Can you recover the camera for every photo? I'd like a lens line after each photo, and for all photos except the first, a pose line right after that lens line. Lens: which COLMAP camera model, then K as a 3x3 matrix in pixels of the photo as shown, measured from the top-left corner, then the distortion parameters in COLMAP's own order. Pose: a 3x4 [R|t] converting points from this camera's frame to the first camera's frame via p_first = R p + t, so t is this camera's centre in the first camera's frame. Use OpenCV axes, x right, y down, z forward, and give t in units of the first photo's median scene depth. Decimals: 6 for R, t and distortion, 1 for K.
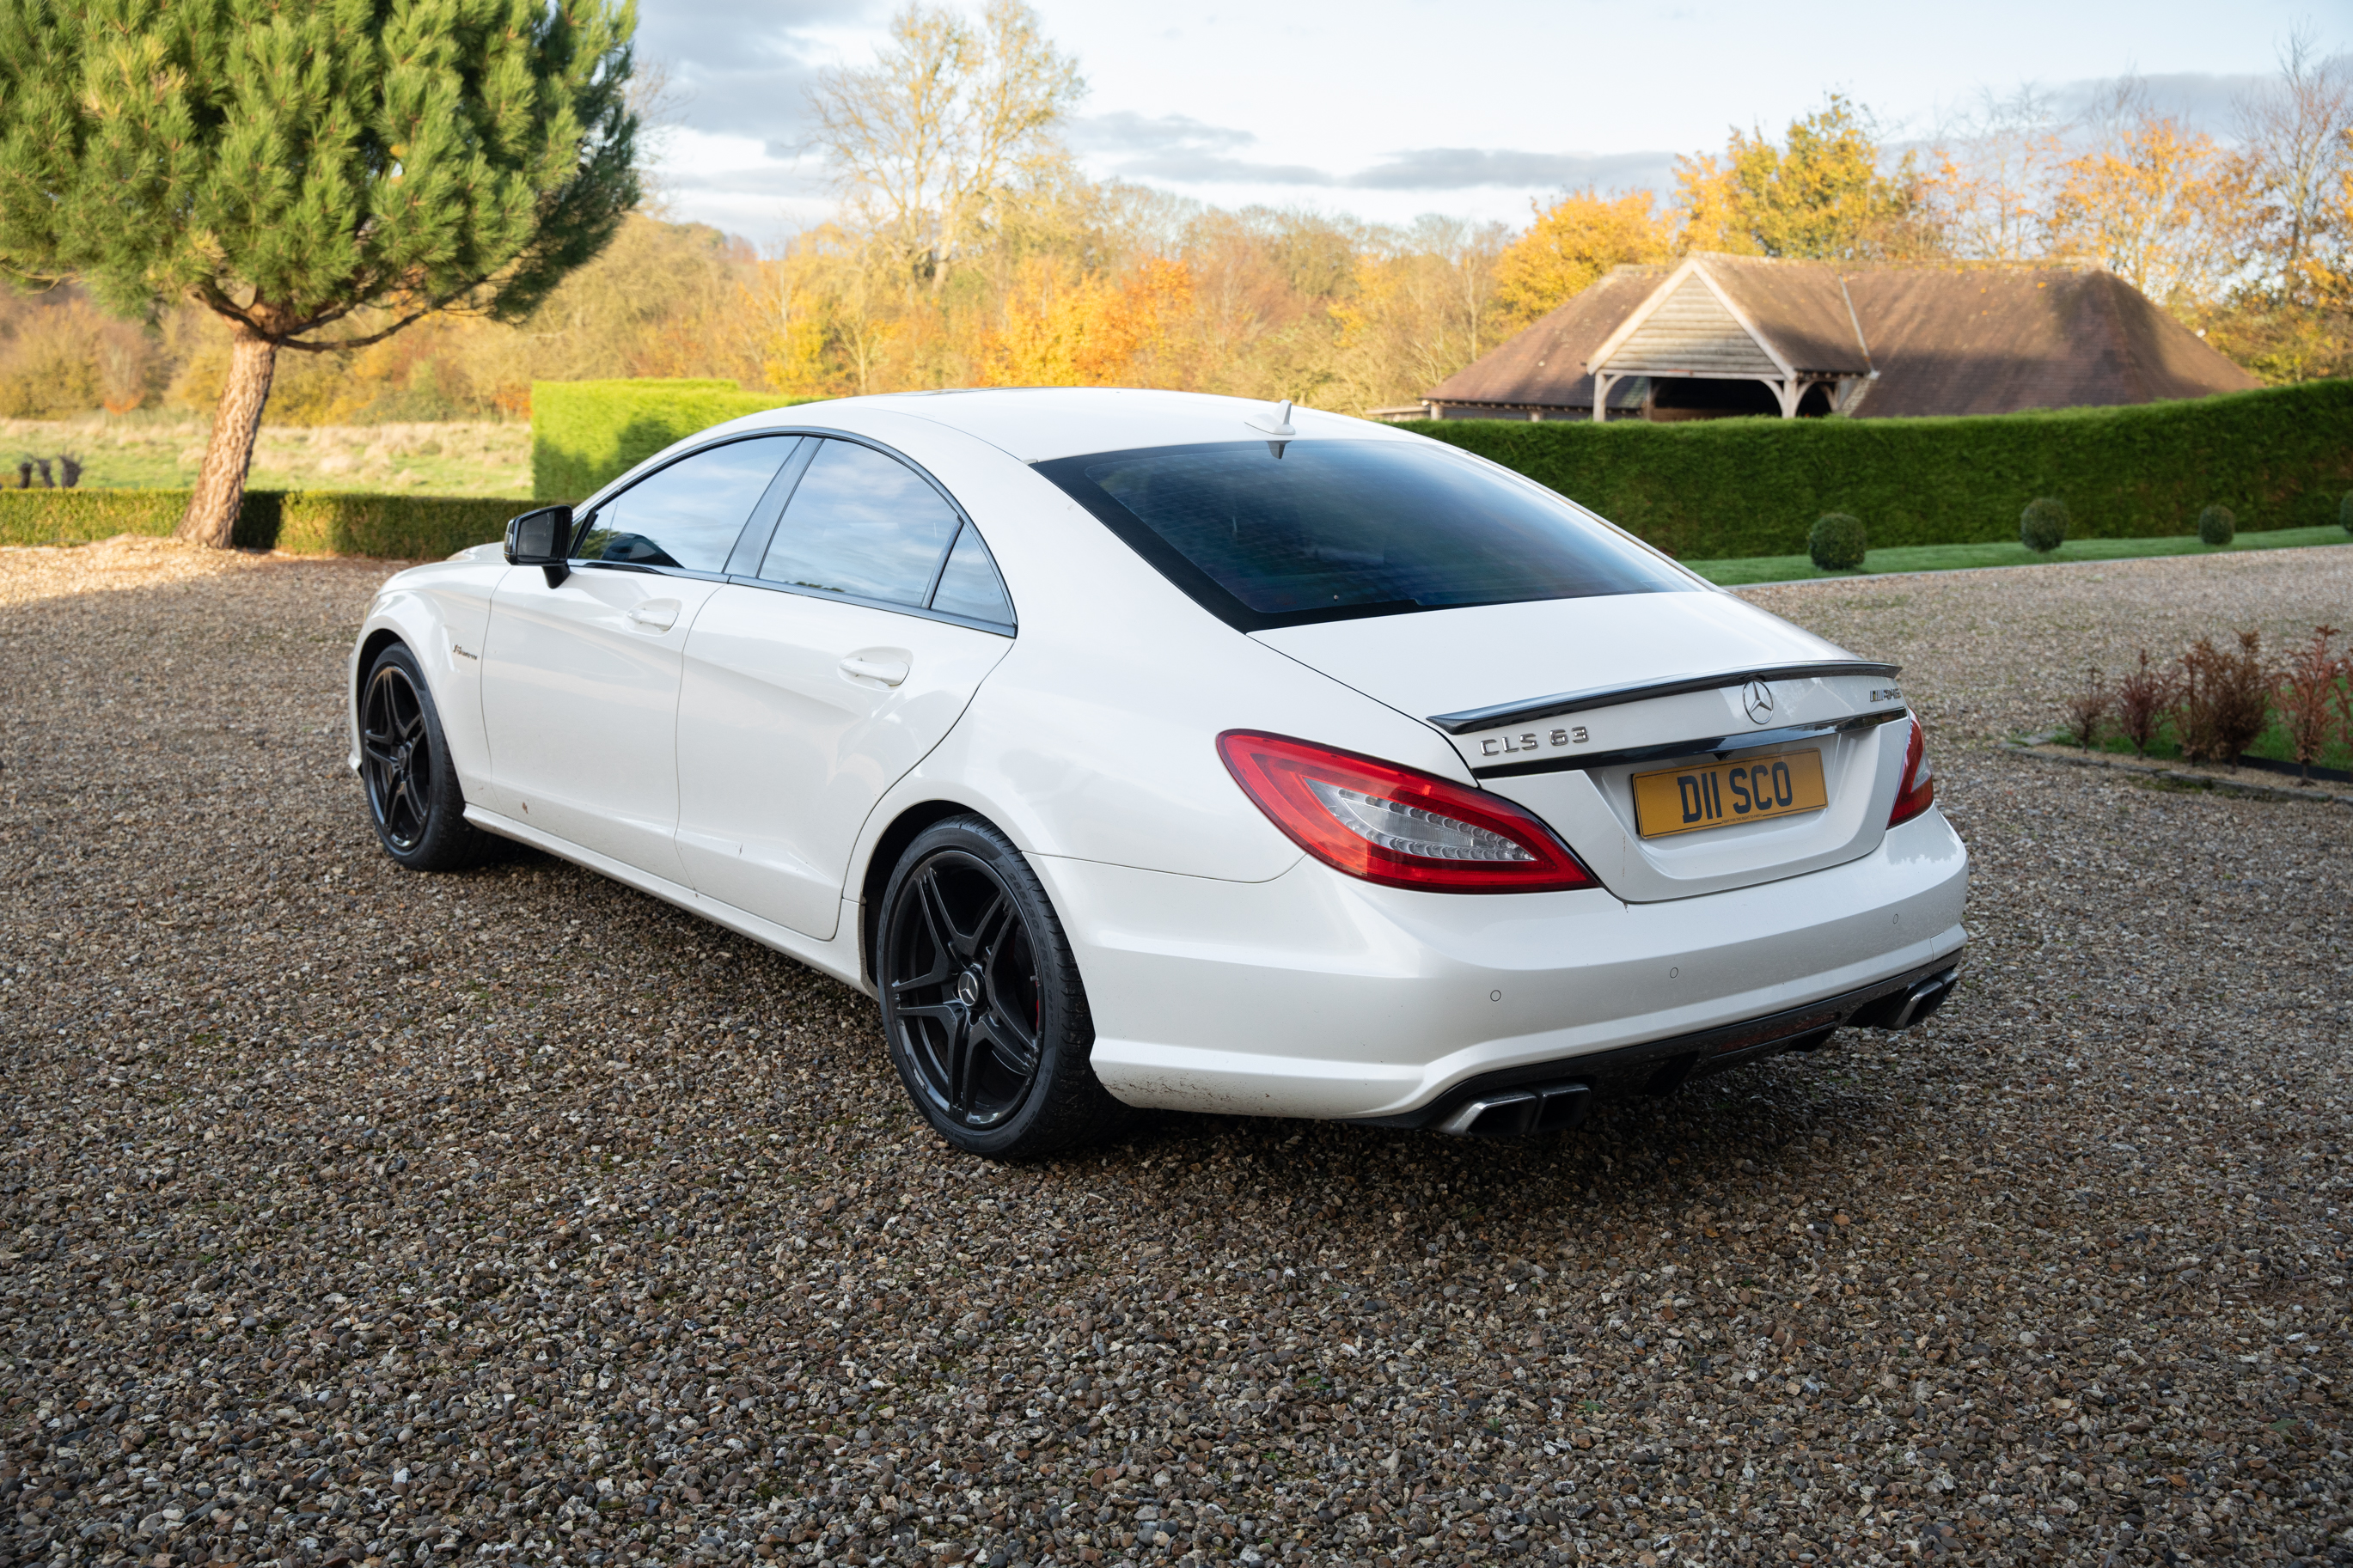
lens RADIAL K [[2293.4, 0, 1083.5], [0, 2293.4, 856.9], [0, 0, 1]] dist [-0.086462, 0.241943]
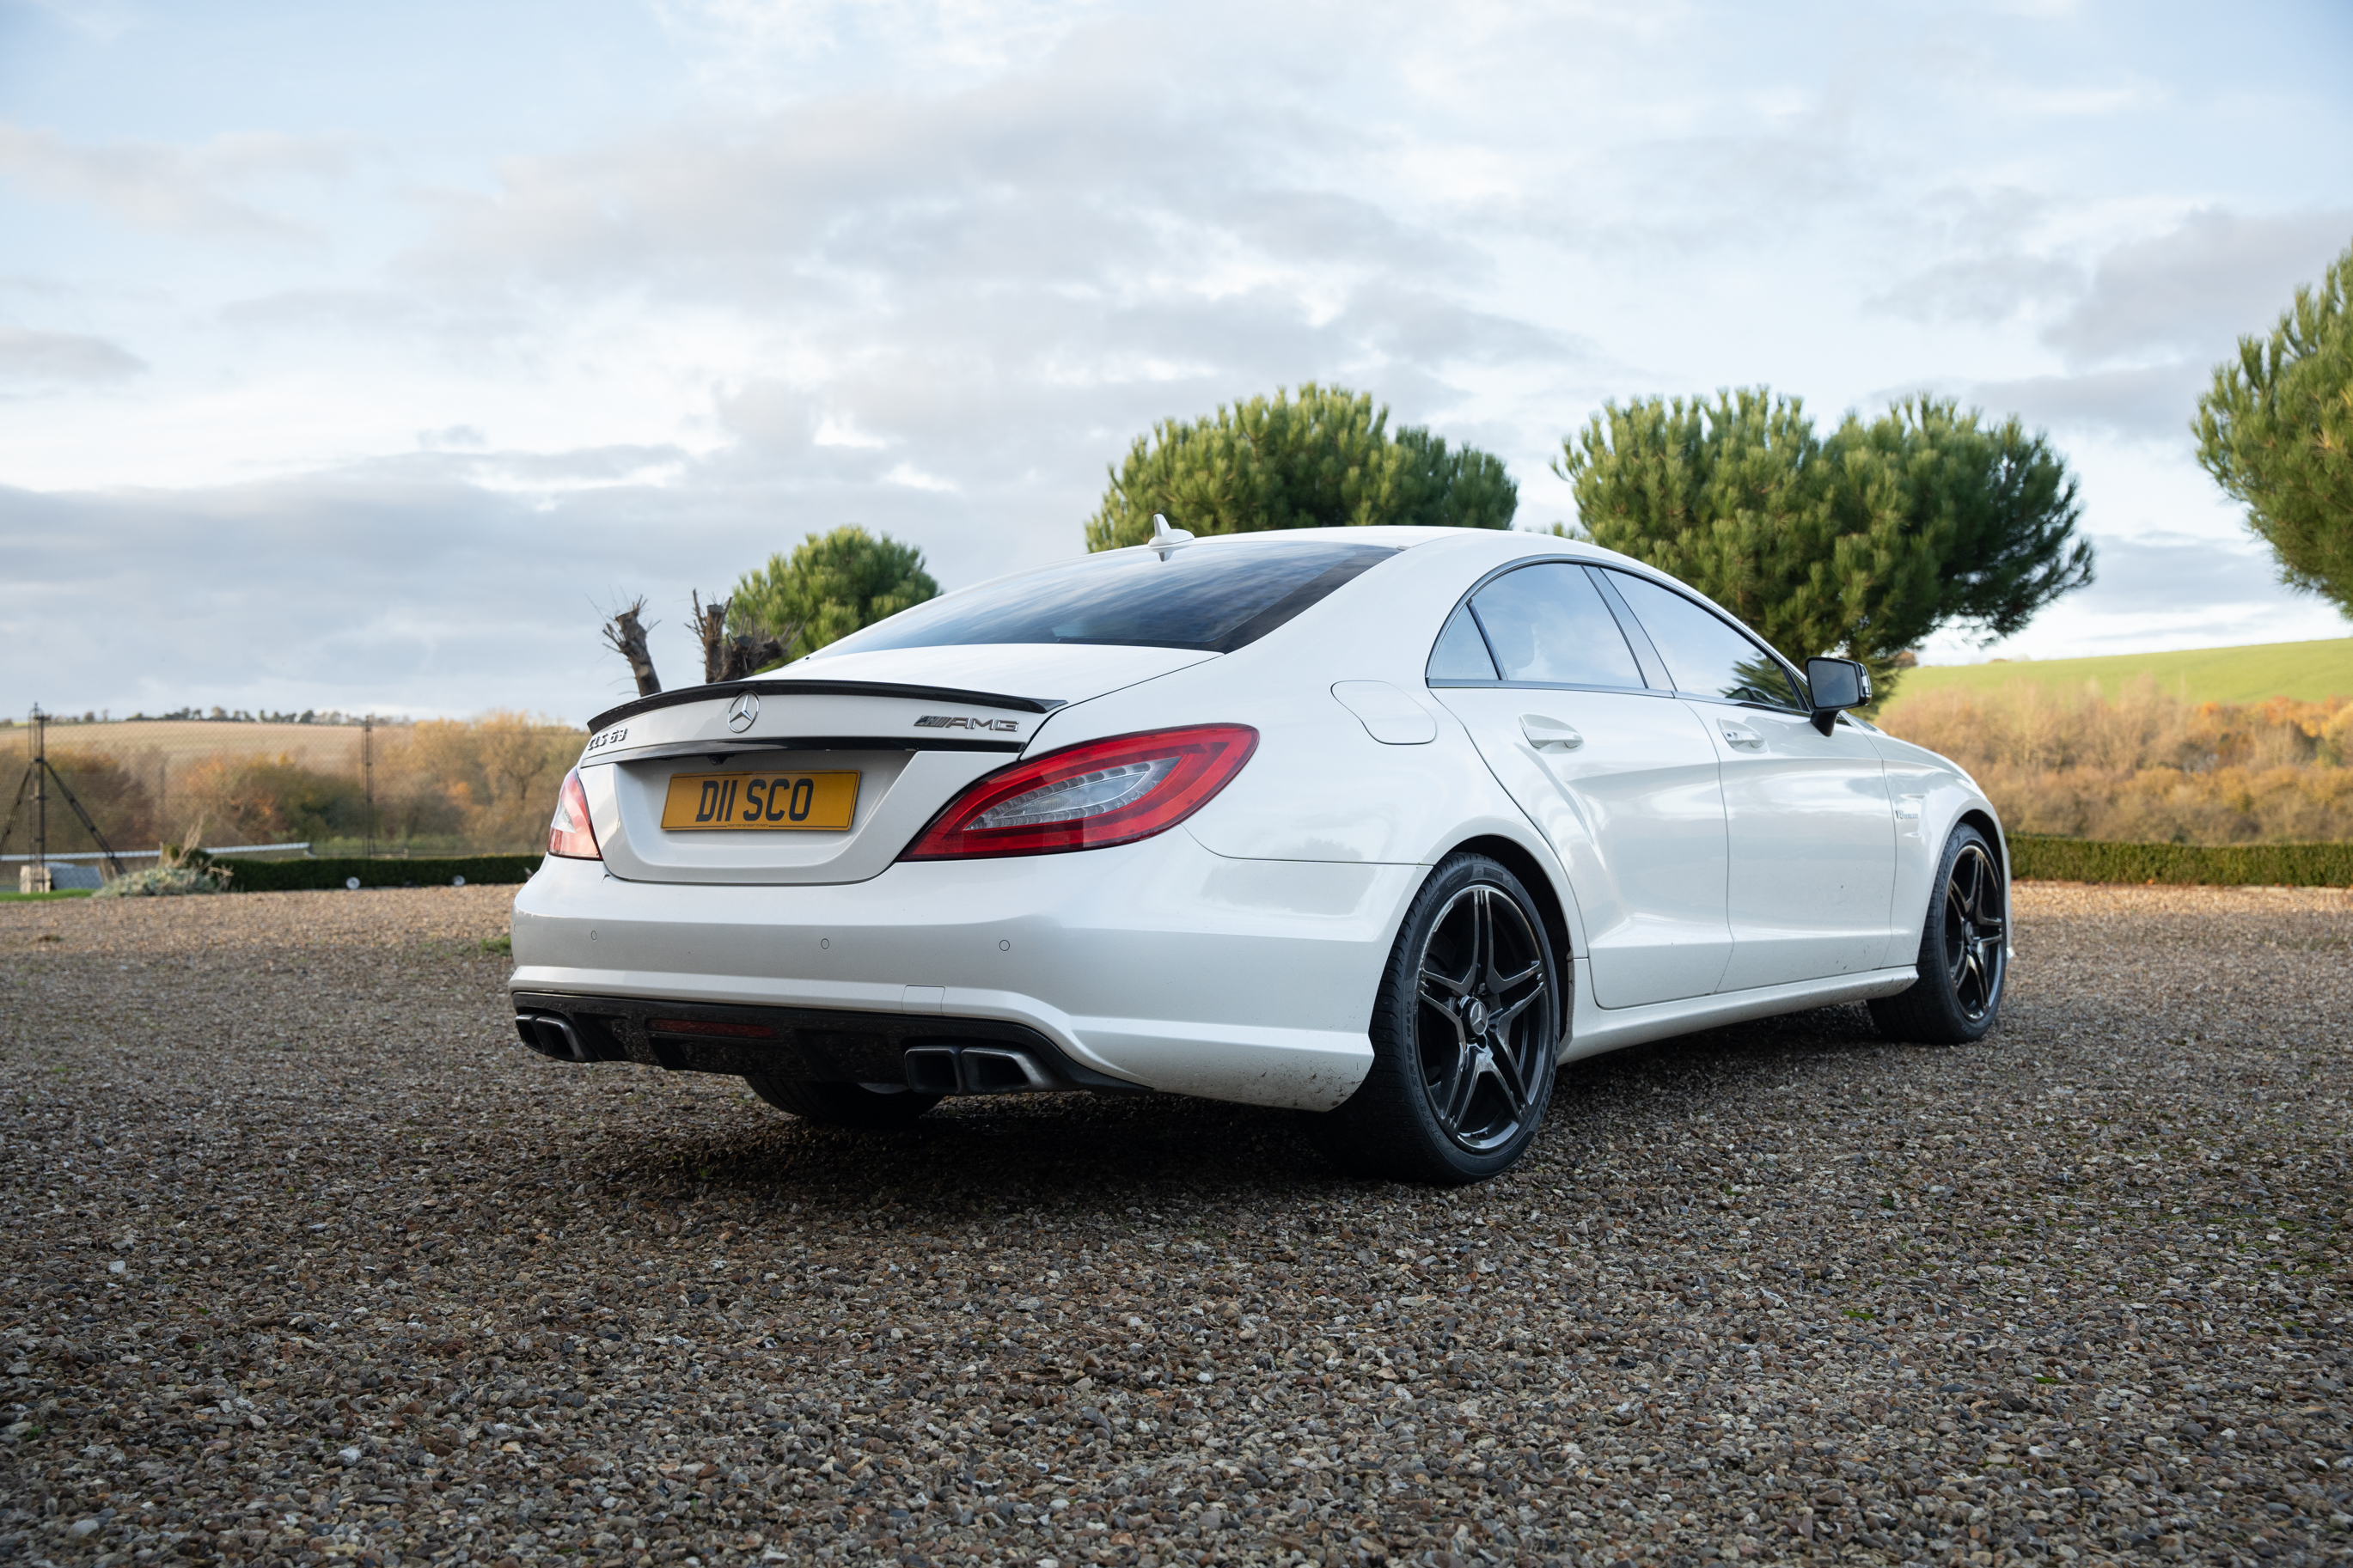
lens RADIAL K [[2298.4, 0, 1176.5], [0, 2298.4, 784.0], [0, 0, 1]] dist [-0.076748, 0.224176]
pose [[0.263252, -0.027461, -0.964336, 1.329916], [-0.192762, 0.977940, -0.080470, 0.011052], [0.945273, 0.207071, 0.252151, 0.897479]]
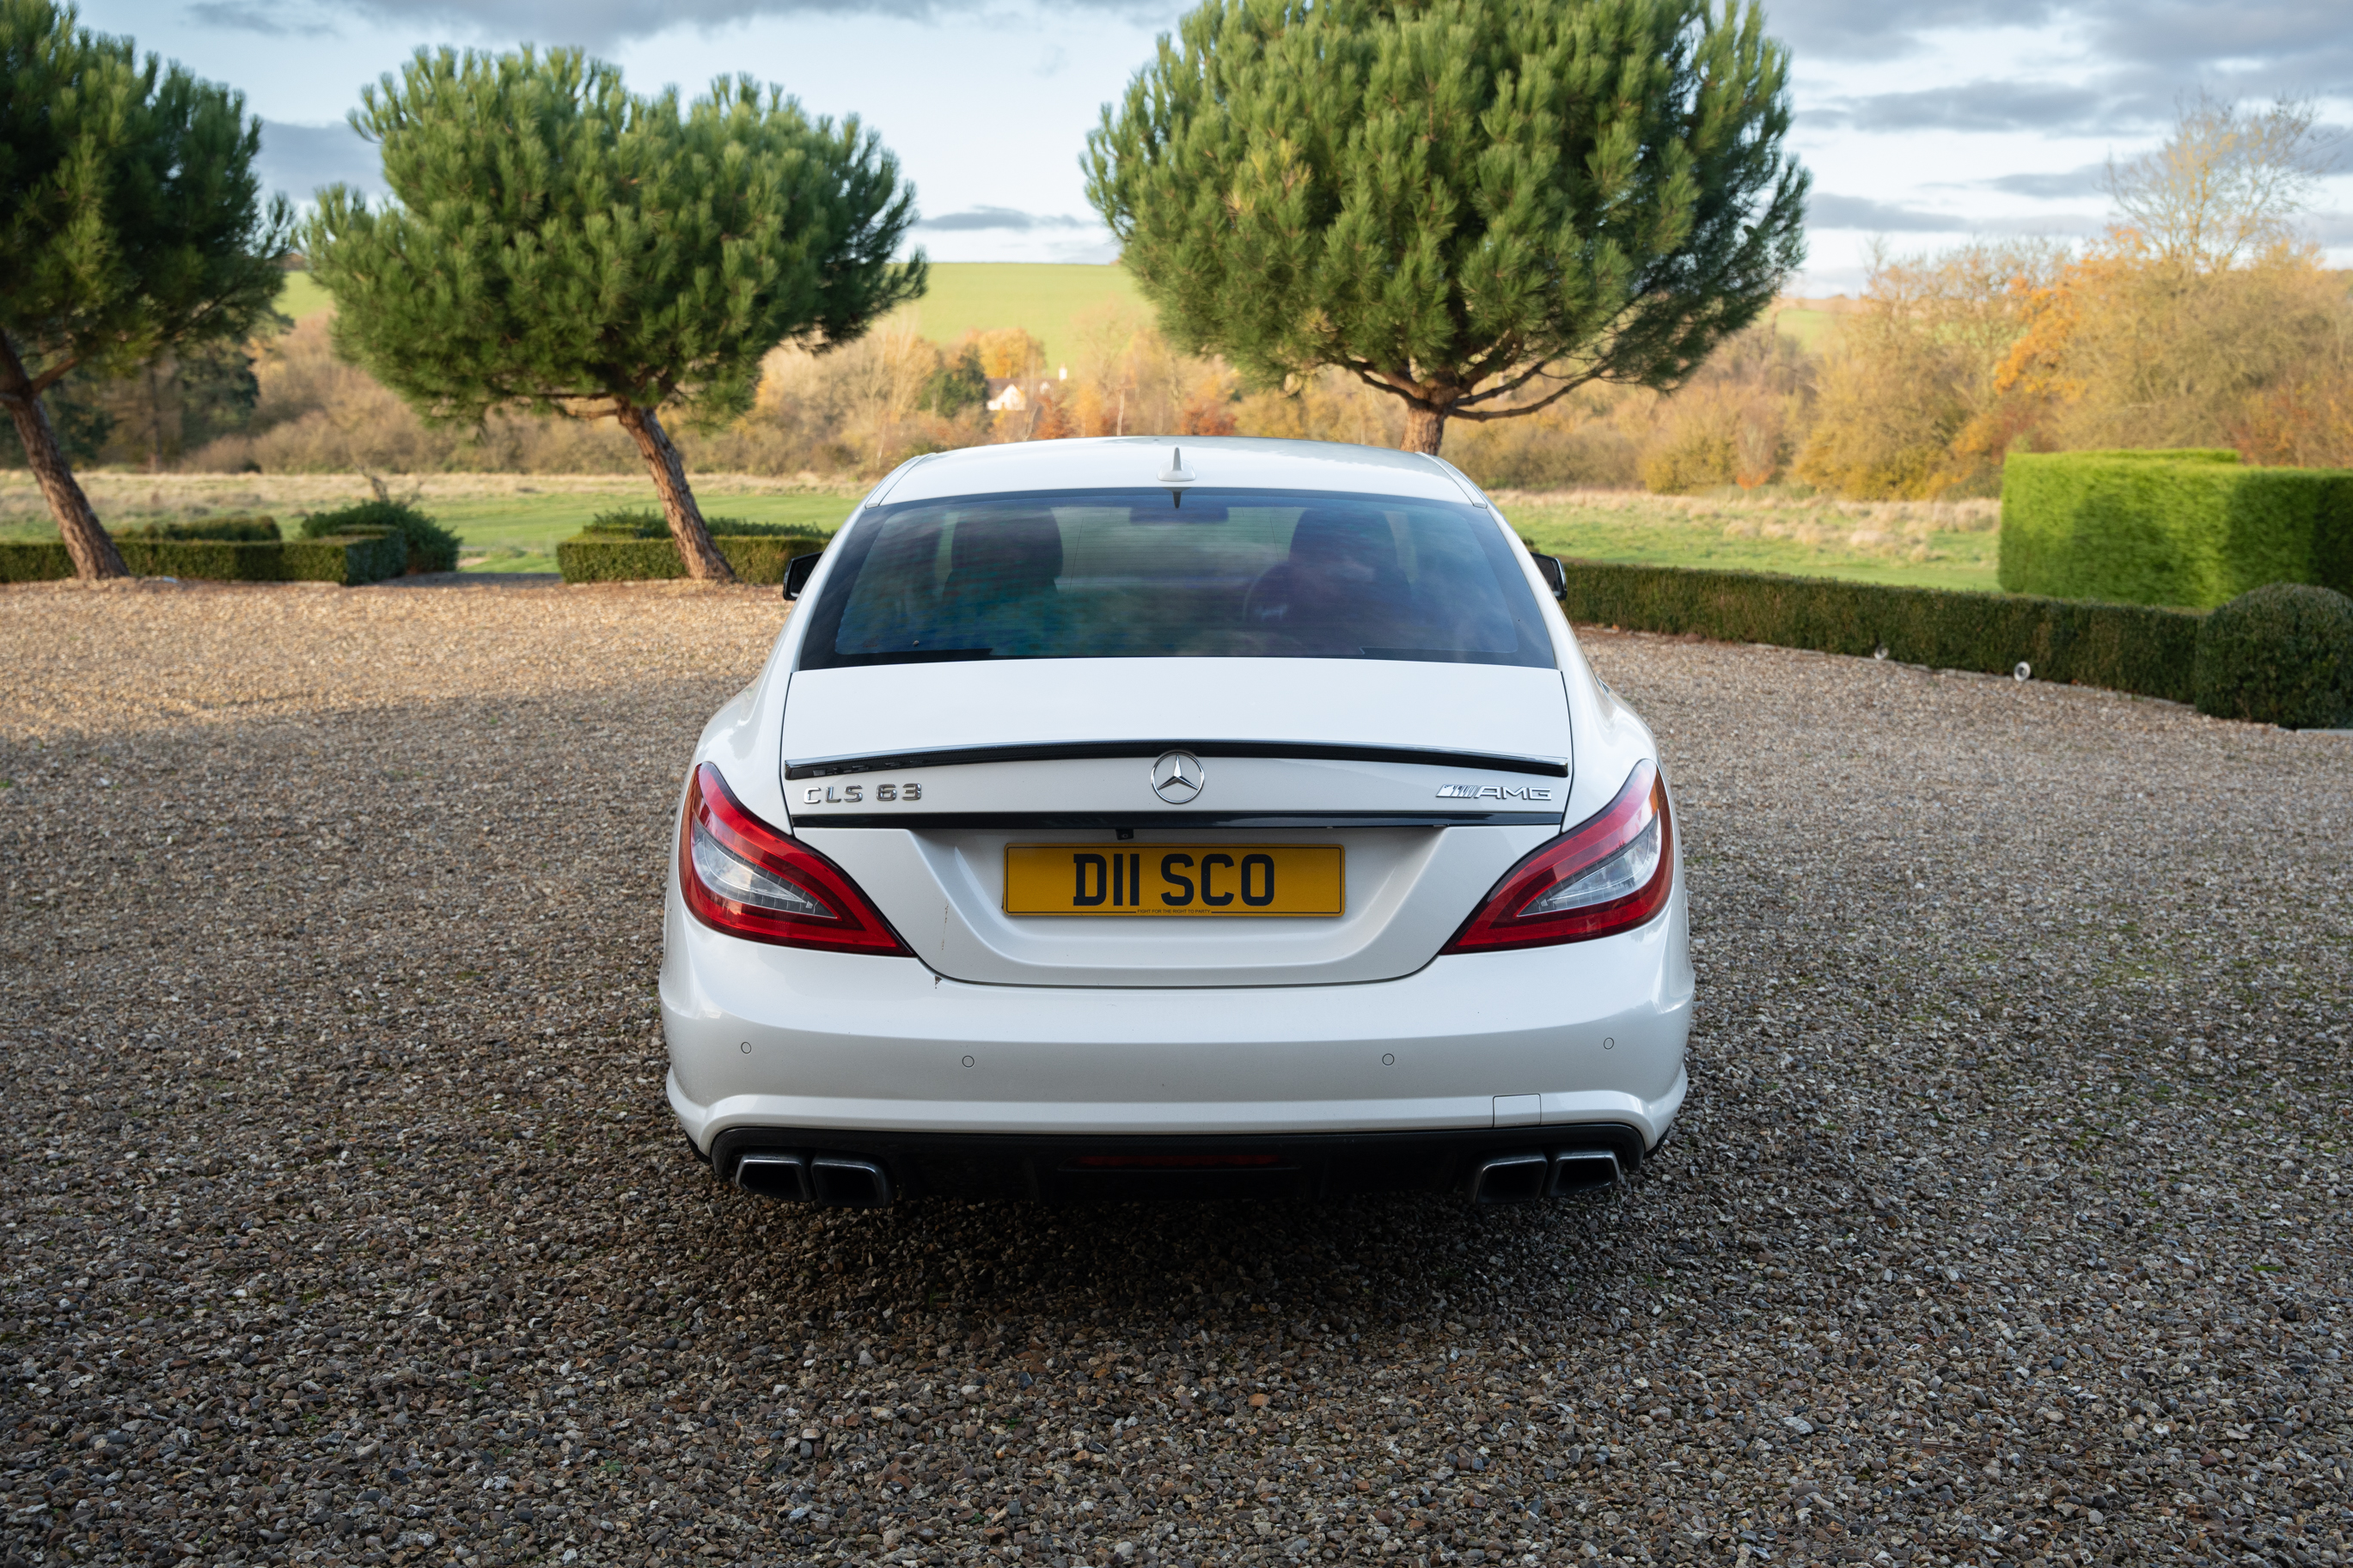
lens RADIAL K [[2395.3, 0, 1208.9], [0, 2395.3, 814.0], [0, 0, 1]] dist [-0.071180, 0.229075]
pose [[0.805787, 0.085129, -0.586055, 0.814630], [-0.118863, 0.992724, -0.019229, -0.036950], [0.580154, 0.085154, 0.810043, 0.258965]]
